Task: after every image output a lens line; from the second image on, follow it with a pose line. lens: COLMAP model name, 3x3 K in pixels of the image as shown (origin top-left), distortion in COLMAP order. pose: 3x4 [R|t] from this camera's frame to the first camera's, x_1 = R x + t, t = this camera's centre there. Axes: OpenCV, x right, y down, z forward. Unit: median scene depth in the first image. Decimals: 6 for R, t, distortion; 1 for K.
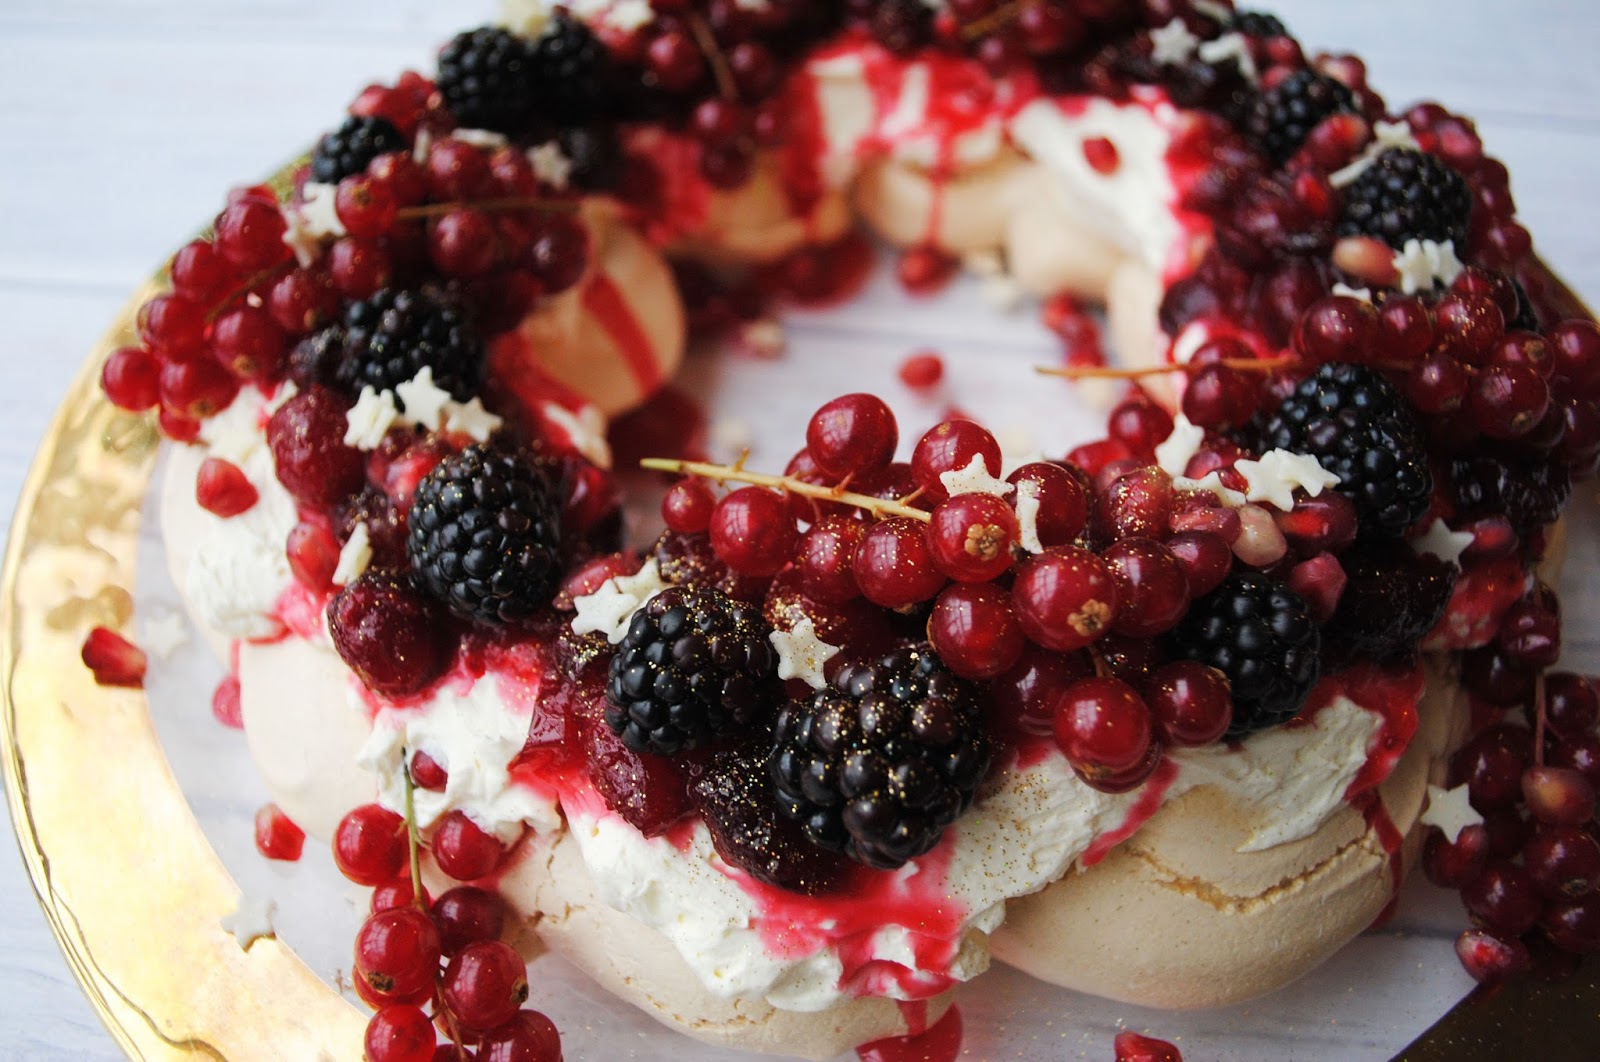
lens RADIAL K [[1254.0, 0, 795.4], [0, 1254.0, 531.8], [0, 0, 1]] dist [-0.082539, 0.027116]
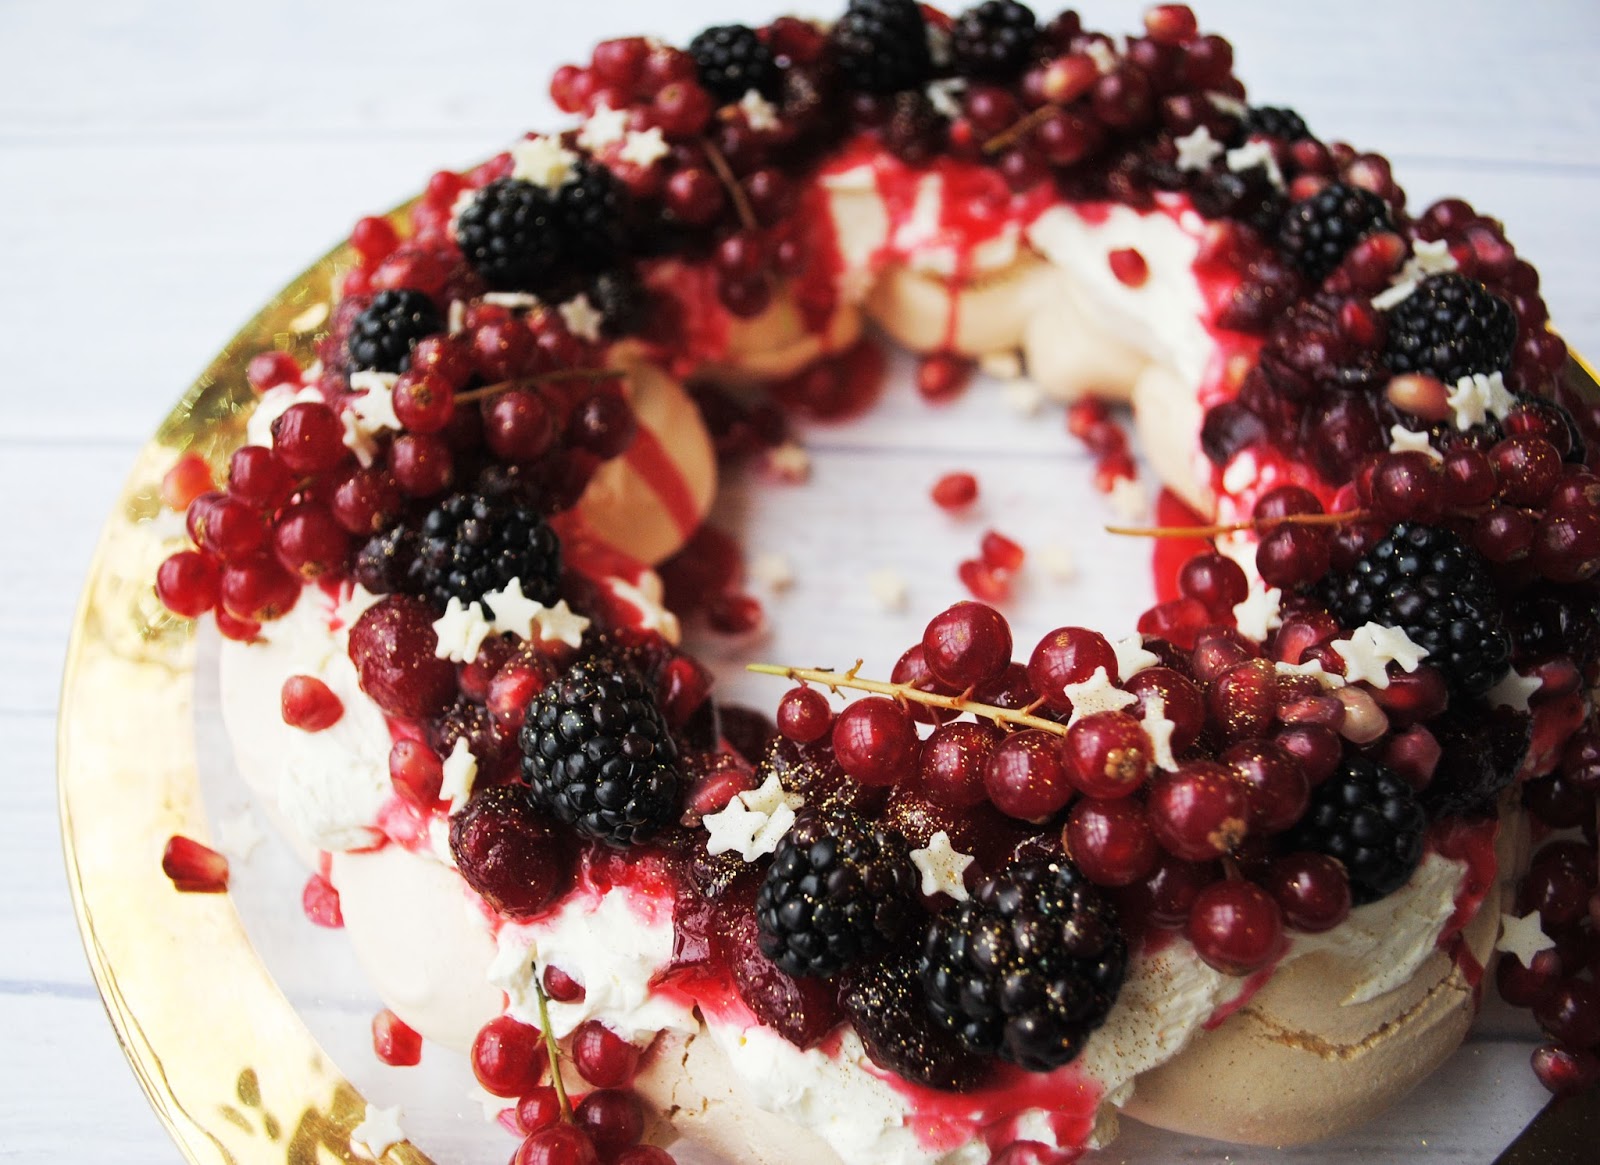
lens RADIAL K [[1308.0, 0, 767.7], [0, 1308.0, 619.2], [0, 0, 1]] dist [-0.088973, 0.039361]
pose [[0.997374, -0.063549, 0.034726, -0.134614], [0.061226, 0.996050, 0.064311, -0.154371], [-0.038675, -0.062017, 0.997326, -0.049223]]
